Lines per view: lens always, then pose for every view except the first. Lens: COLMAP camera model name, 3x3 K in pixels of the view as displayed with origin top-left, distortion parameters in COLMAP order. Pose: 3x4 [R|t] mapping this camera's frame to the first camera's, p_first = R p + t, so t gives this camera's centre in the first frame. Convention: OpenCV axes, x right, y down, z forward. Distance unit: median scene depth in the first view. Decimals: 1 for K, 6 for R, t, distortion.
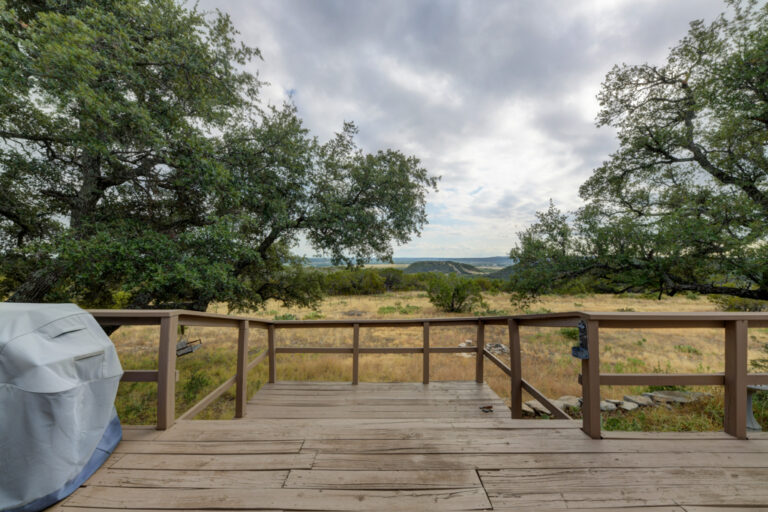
lens RADIAL K [[262.8, 0, 382.0], [0, 262.8, 256.9], [0, 0, 1]] dist [-0.002357, -0.002331]
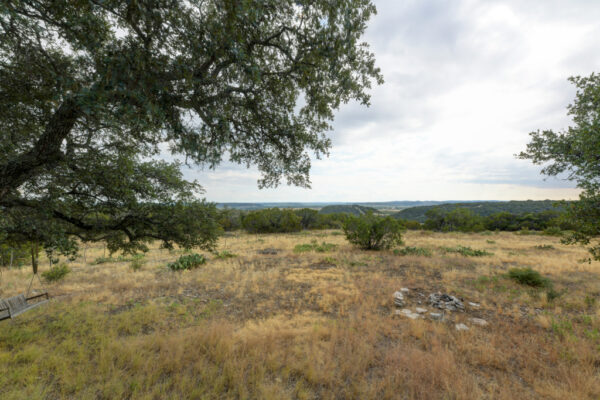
lens RADIAL K [[221.9, 0, 299.6], [0, 221.9, 198.9], [0, 0, 1]] dist [-0.000765, -0.000035]
pose [[0.999992, -0.003411, 0.001879, 0.017695], [0.003431, 0.999939, -0.010544, 0.087448], [-0.001843, 0.010550, 0.999943, 0.545726]]
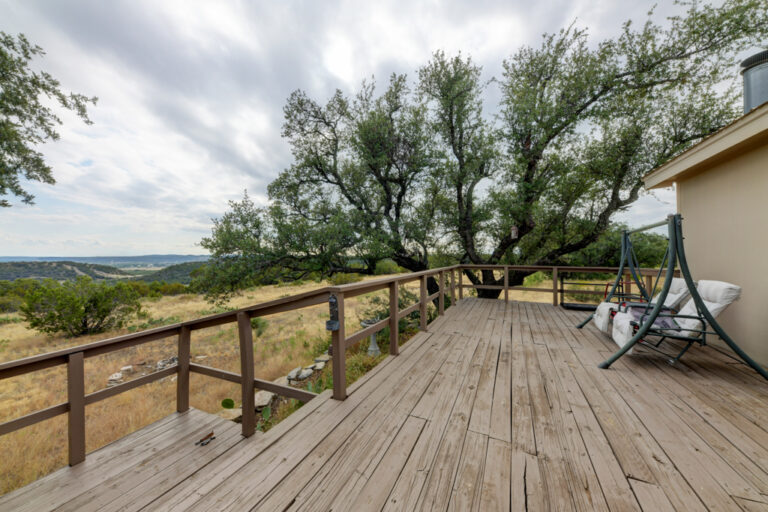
lens RADIAL K [[262.8, 0, 386.1], [0, 262.8, 257.2], [0, 0, 1]] dist [-0.002357, -0.002331]
pose [[0.419498, -0.005064, 0.907742, -0.030140], [-0.001496, 0.999979, 0.006270, 0.024841], [-0.907755, -0.003988, 0.419481, 0.106125]]
